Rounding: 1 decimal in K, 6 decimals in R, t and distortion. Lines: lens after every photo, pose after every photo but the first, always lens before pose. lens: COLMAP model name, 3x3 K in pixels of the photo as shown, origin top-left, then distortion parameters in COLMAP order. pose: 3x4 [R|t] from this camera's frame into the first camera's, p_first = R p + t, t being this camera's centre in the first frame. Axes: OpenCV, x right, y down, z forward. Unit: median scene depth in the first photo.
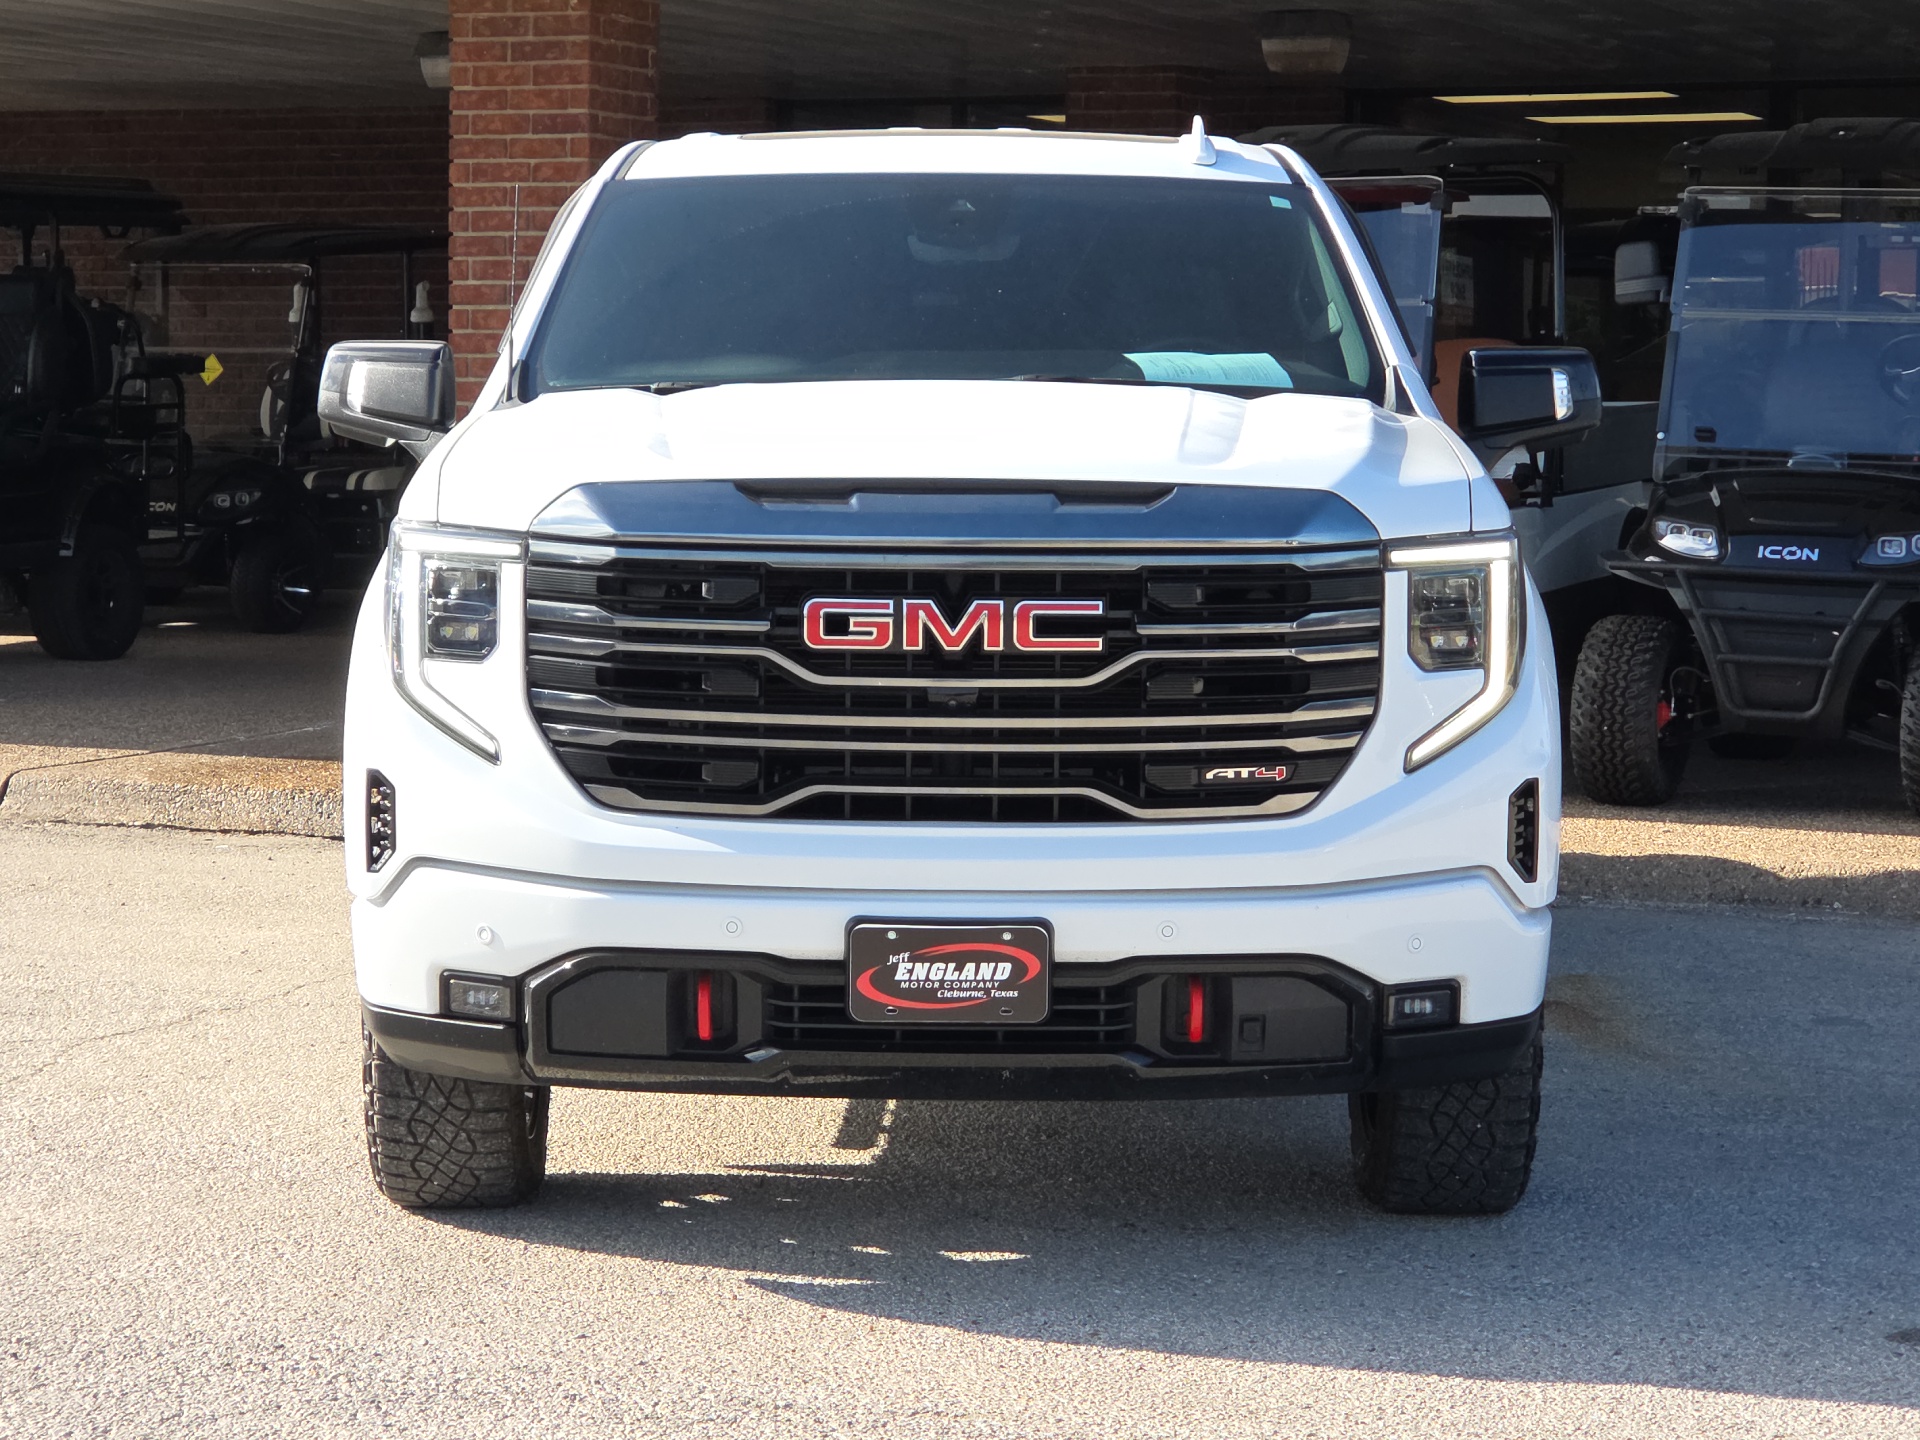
lens RADIAL K [[4635.4, 0, 924.2], [0, 4635.4, 739.8], [0, 0, 1]] dist [-0.066683, 0.000000]
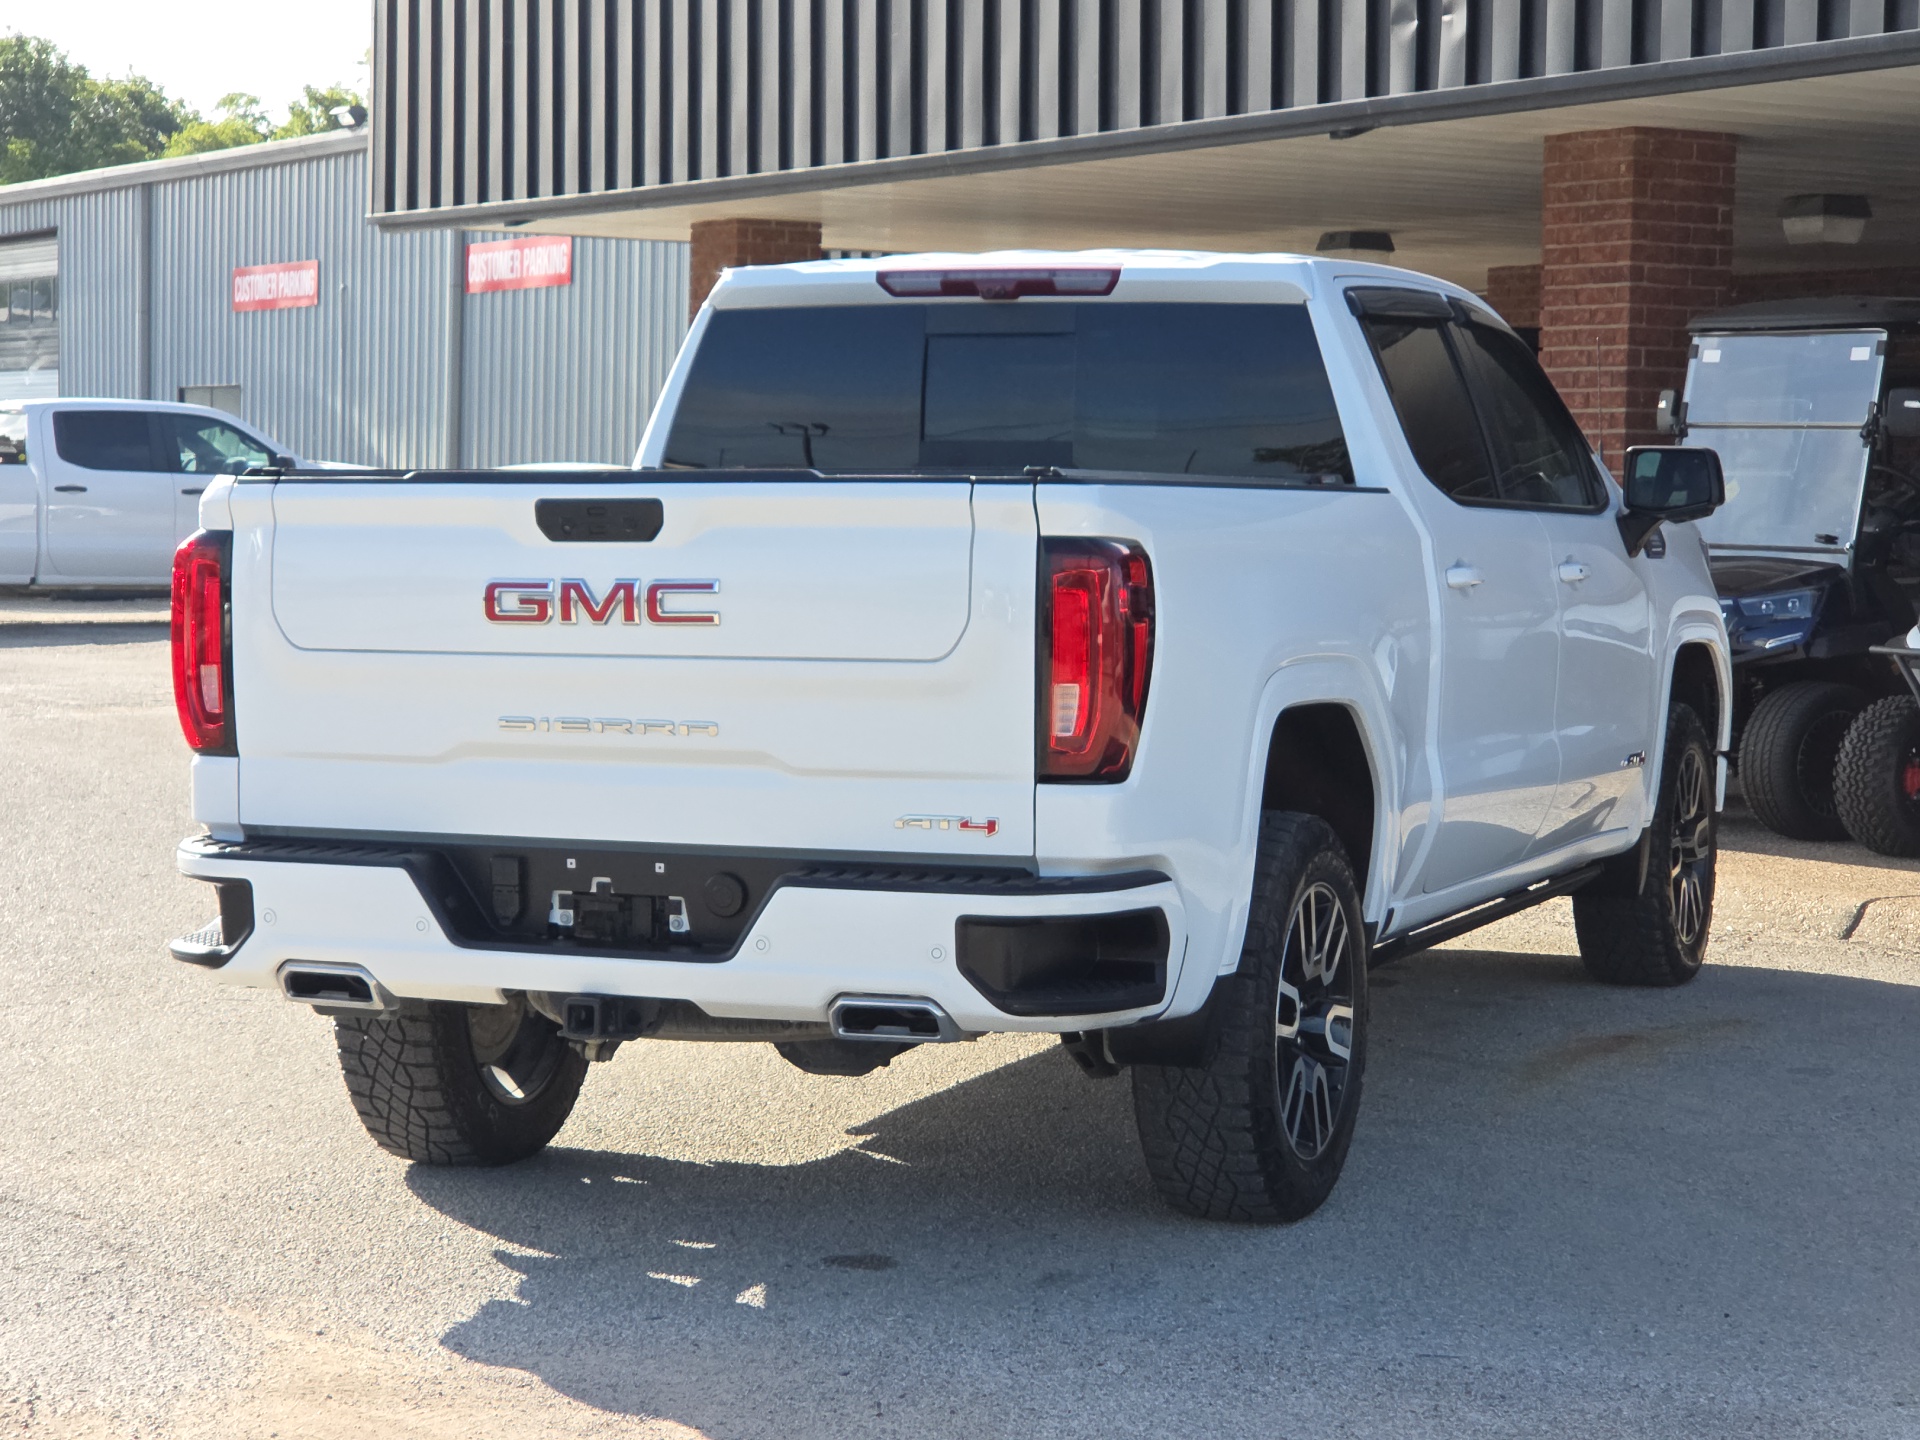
lens RADIAL K [[4065.3, 0, 953.3], [0, 4065.3, 724.2], [0, 0, 1]] dist [0.006824, 0.000000]
pose [[0.813742, 0.036175, -0.580099, 0.772425], [-0.051830, 0.998601, -0.010432, -0.000373], [0.578911, 0.038555, 0.814479, 0.140563]]
